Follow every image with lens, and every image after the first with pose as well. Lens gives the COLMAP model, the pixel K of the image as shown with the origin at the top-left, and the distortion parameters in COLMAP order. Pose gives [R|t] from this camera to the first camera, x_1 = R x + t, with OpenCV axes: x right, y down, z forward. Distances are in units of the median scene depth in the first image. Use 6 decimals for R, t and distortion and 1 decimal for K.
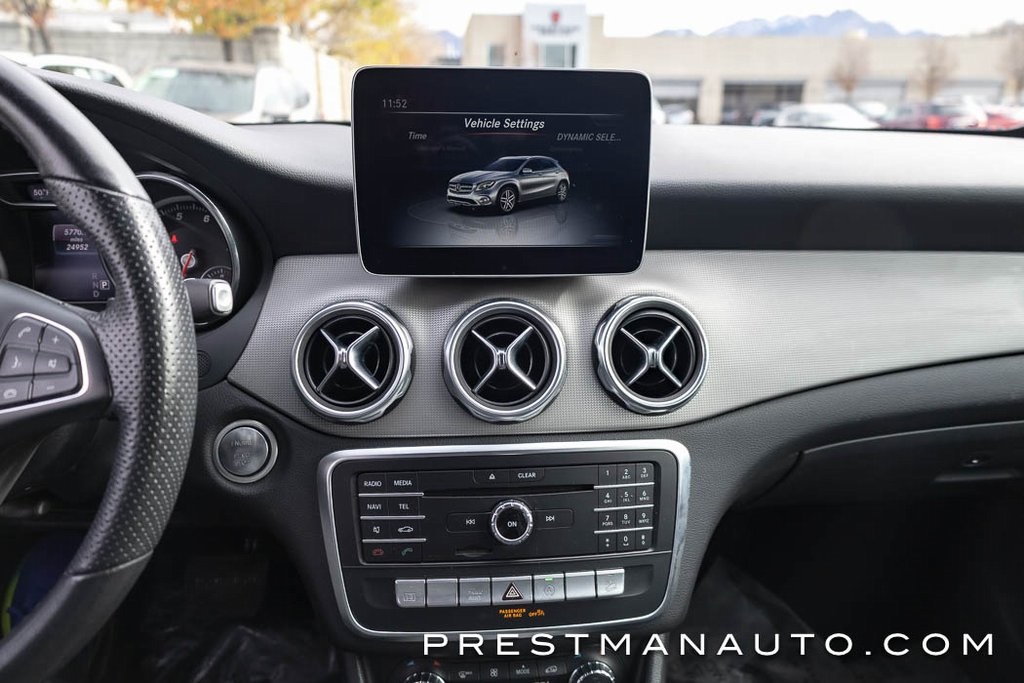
lens RADIAL K [[679.2, 0, 517.0], [0, 679.2, 331.6], [0, 0, 1]] dist [0.007453, 0.002445]
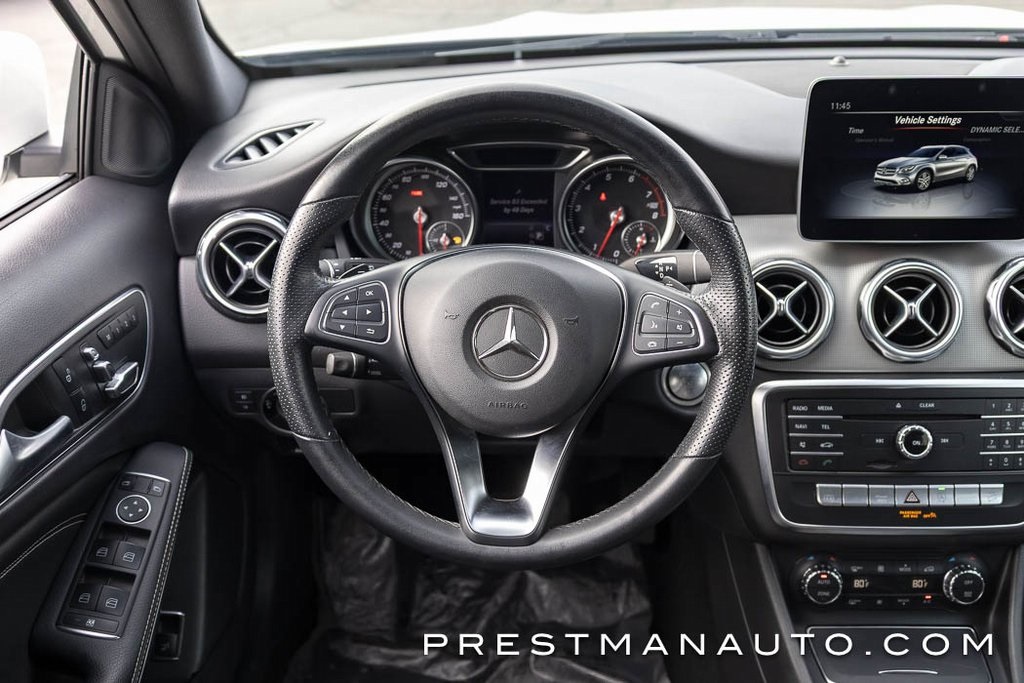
lens RADIAL K [[1197.4, 0, 516.4], [0, 1197.4, 338.7], [0, 0, 1]] dist [0.010650, 0.000000]
pose [[0.994975, 0.023100, -0.097424, -0.514008], [-0.012526, 0.994096, 0.107779, -0.131960], [0.099338, -0.106017, 0.989390, -1.201077]]
